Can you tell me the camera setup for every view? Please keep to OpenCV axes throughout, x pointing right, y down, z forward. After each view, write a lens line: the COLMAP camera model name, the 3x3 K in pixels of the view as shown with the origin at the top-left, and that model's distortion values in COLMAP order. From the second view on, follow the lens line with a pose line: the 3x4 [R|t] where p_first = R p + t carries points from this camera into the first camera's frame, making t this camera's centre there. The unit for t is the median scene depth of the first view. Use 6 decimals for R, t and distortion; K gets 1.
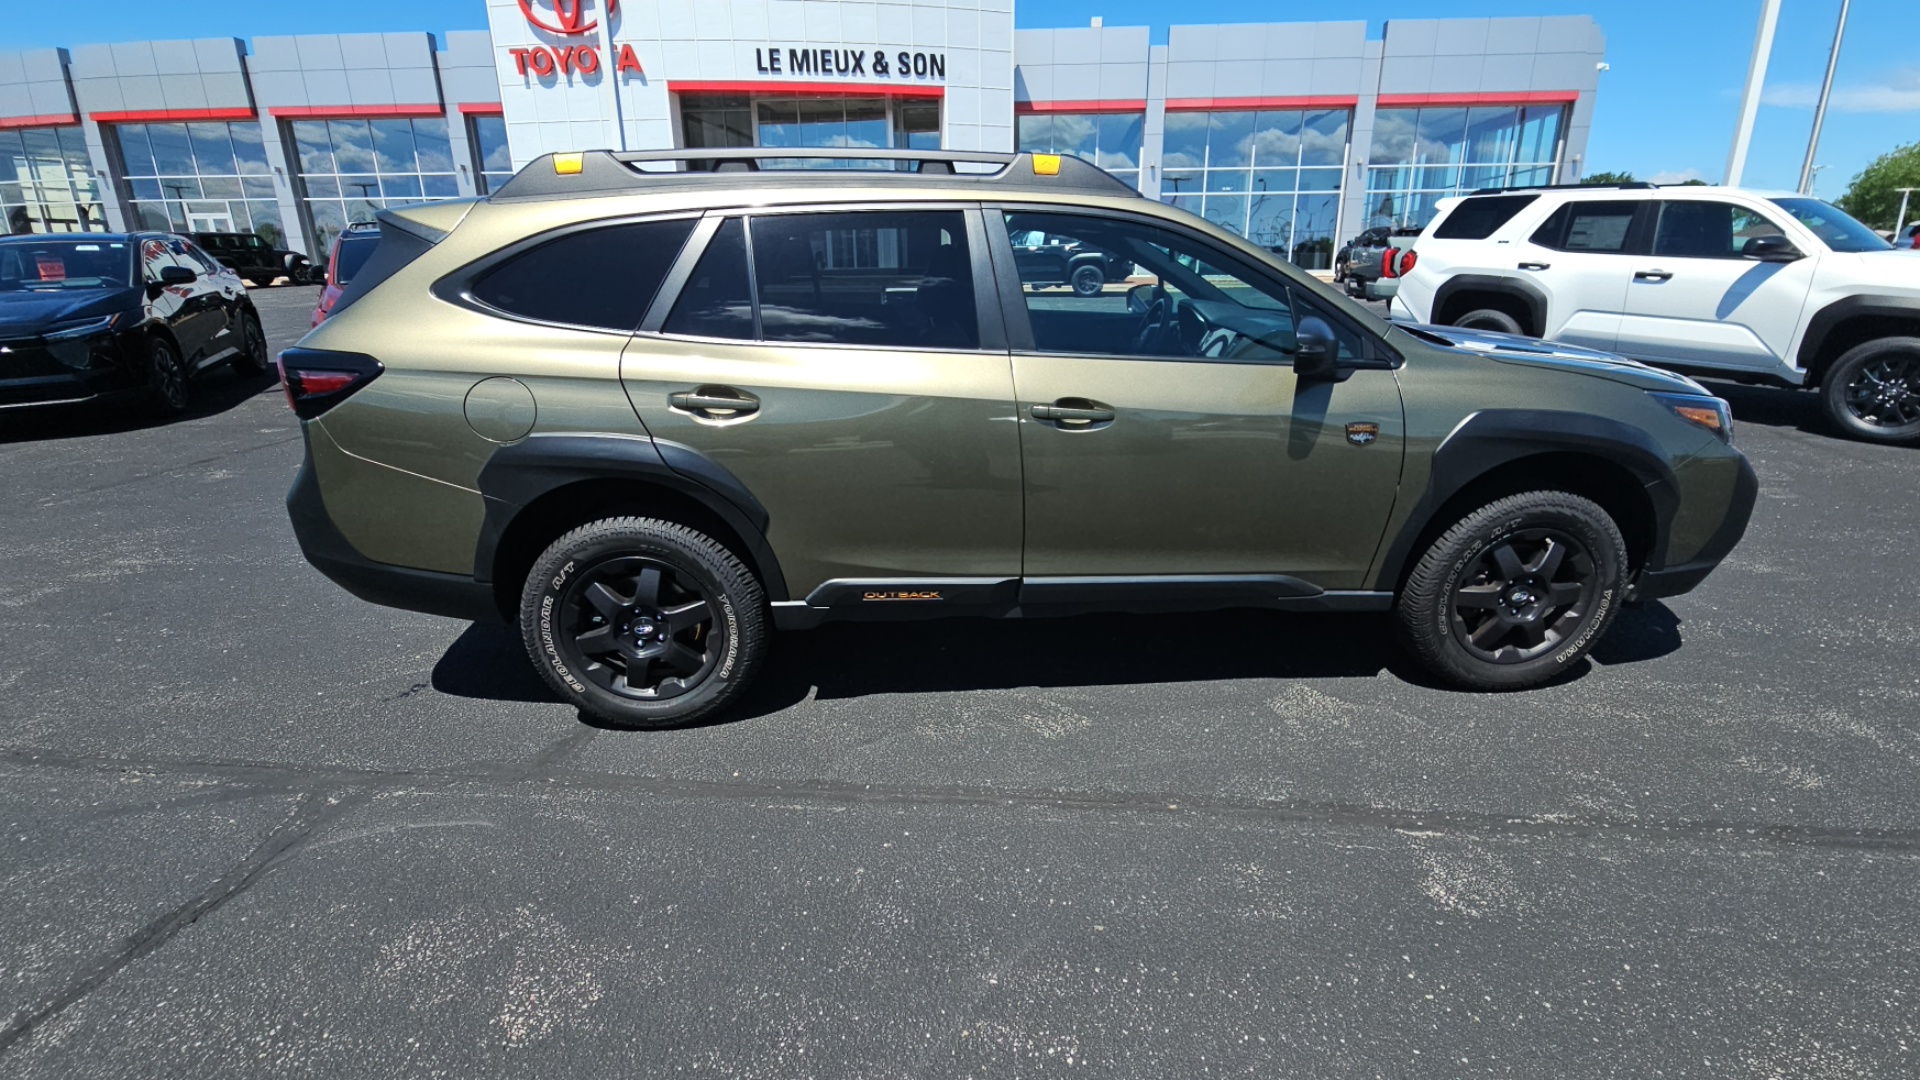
lens RADIAL K [[859.2, 0, 977.4], [0, 859.2, 538.8], [0, 0, 1]] dist [0.010522, -0.008707]
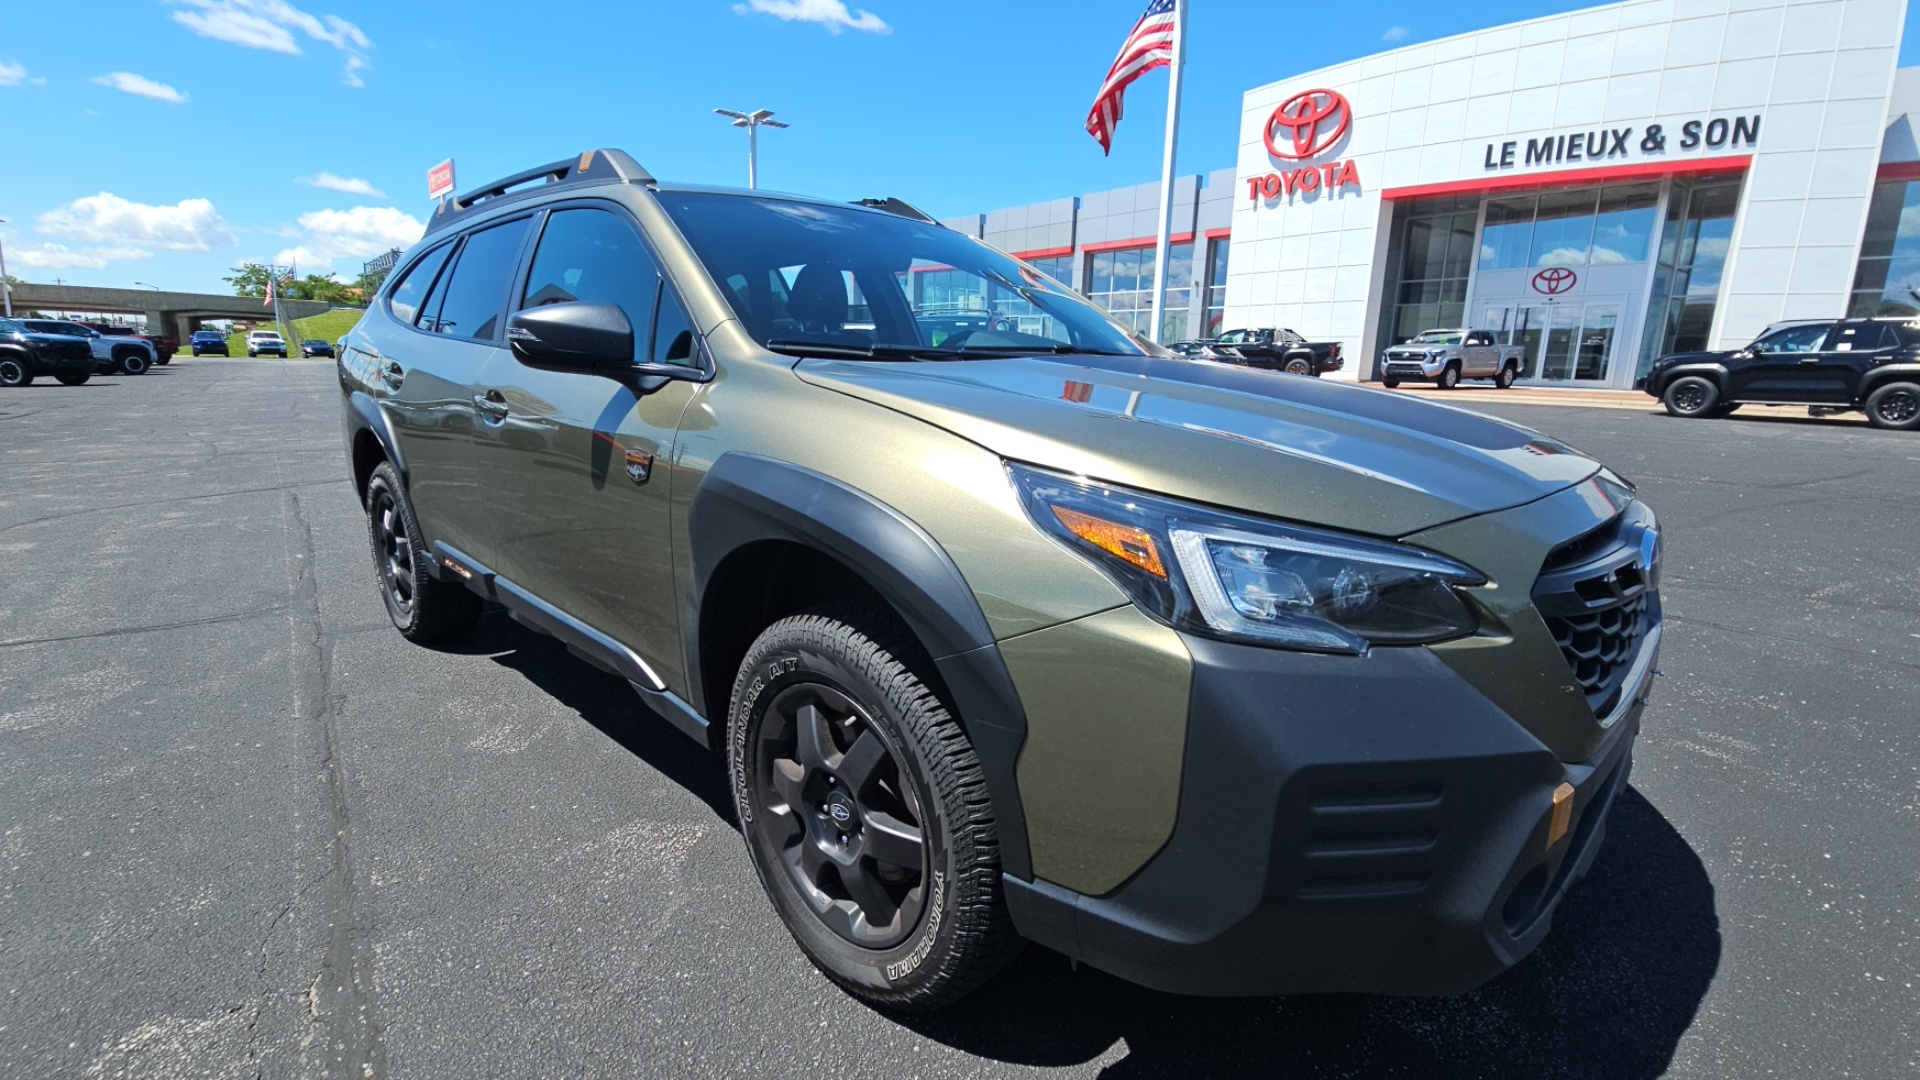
lens RADIAL K [[859.2, 0, 970.3], [0, 859.2, 528.4], [0, 0, 1]] dist [0.010522, -0.008707]
pose [[0.679700, 0.165604, -0.714551, 0.092305], [-0.257945, 0.965920, -0.021503, -0.010250], [0.686639, 0.198930, 0.699253, 0.056702]]
